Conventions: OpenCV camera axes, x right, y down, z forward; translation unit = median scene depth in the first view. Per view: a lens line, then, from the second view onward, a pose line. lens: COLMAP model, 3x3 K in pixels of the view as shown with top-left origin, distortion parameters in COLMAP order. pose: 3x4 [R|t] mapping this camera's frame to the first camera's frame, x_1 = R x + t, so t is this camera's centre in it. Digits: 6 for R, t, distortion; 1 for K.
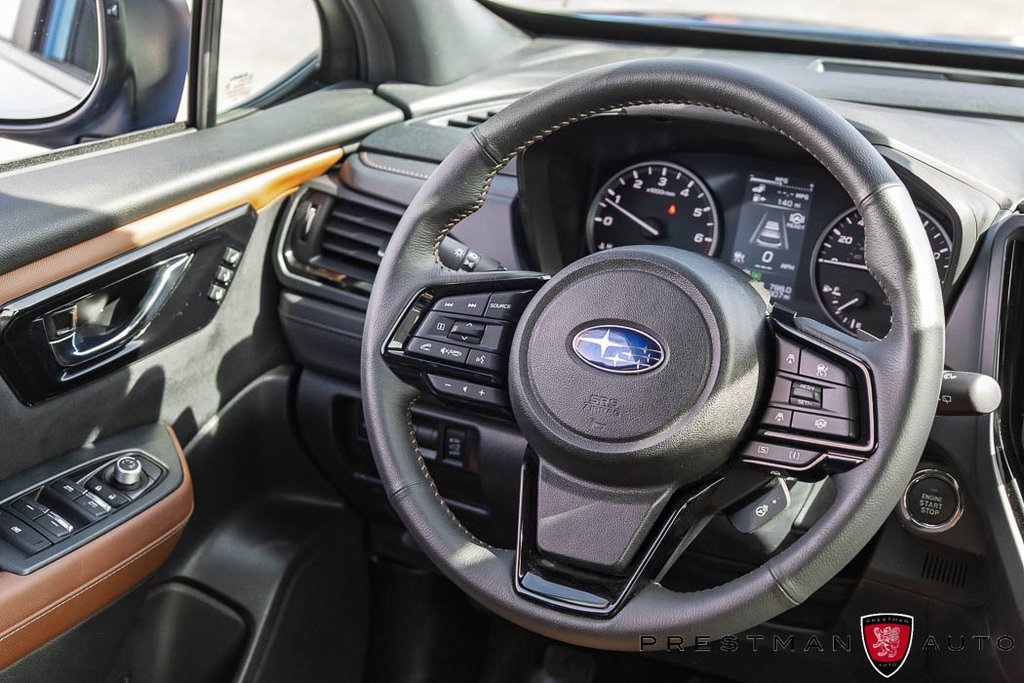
lens RADIAL K [[1746.9, 0, 518.9], [0, 1746.9, 346.6], [0, 0, 1]] dist [0.062022, 0.000000]
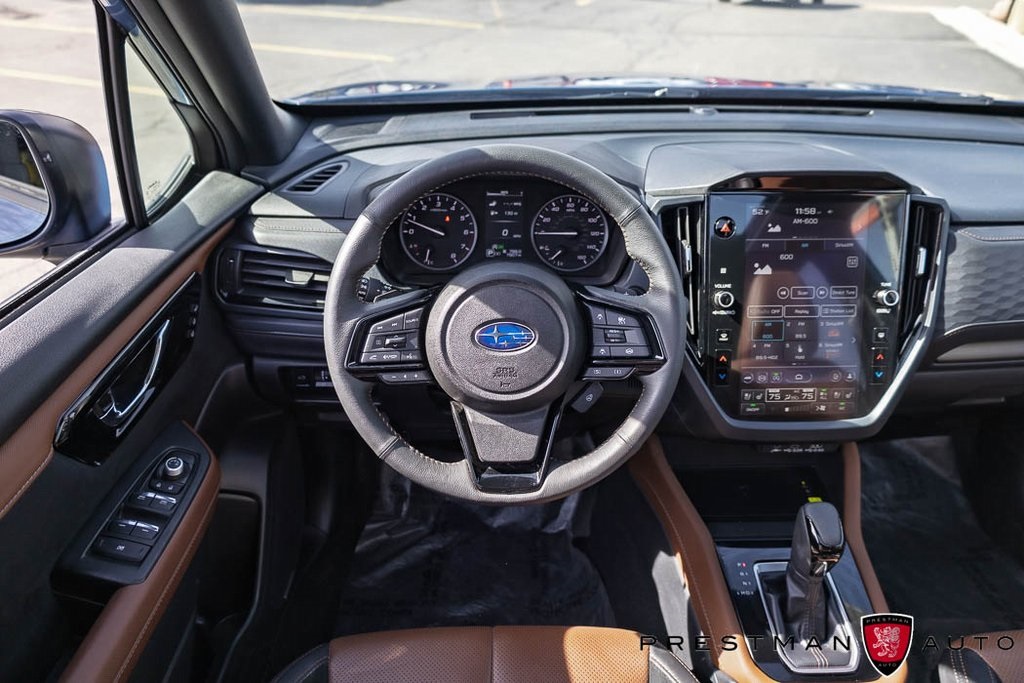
lens RADIAL K [[676.2, 0, 517.6], [0, 676.2, 339.8], [0, 0, 1]] dist [0.013917, 0.009006]
pose [[0.895389, -0.265129, 0.357750, -0.129621], [0.183660, 0.951788, 0.245700, -0.119493], [-0.405645, -0.154292, 0.900914, 0.337922]]
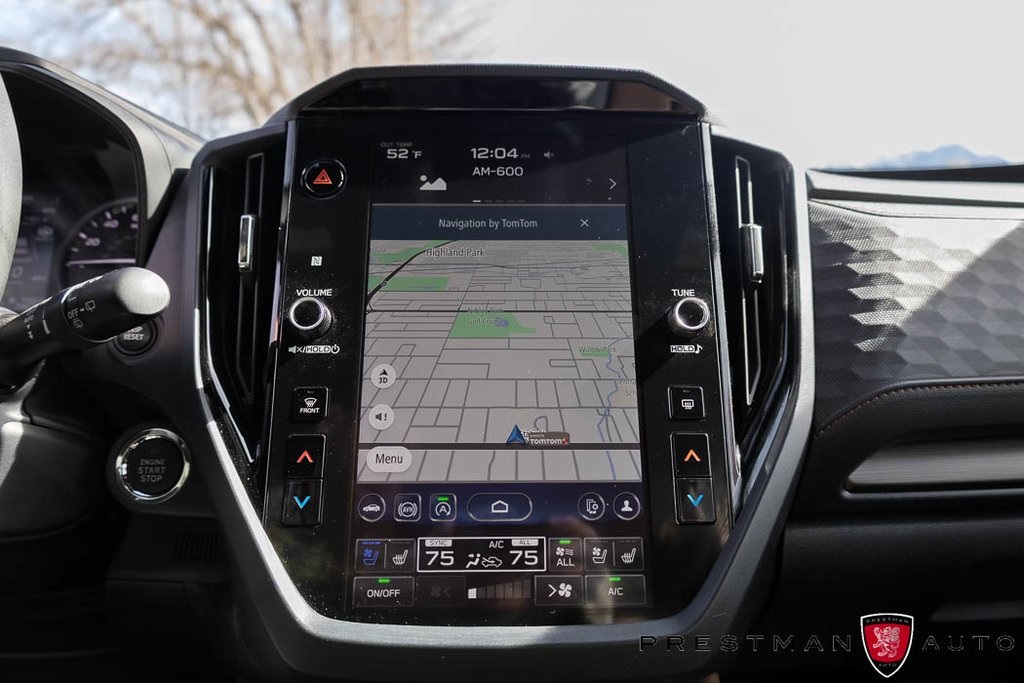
lens RADIAL K [[676.2, 0, 515.1], [0, 676.2, 341.6], [0, 0, 1]] dist [0.013917, 0.009006]
pose [[0.903964, -0.110212, 0.413161, 0.233475], [0.188612, 0.969911, -0.153941, 0.099847], [-0.383763, 0.217085, 0.897552, 0.552693]]
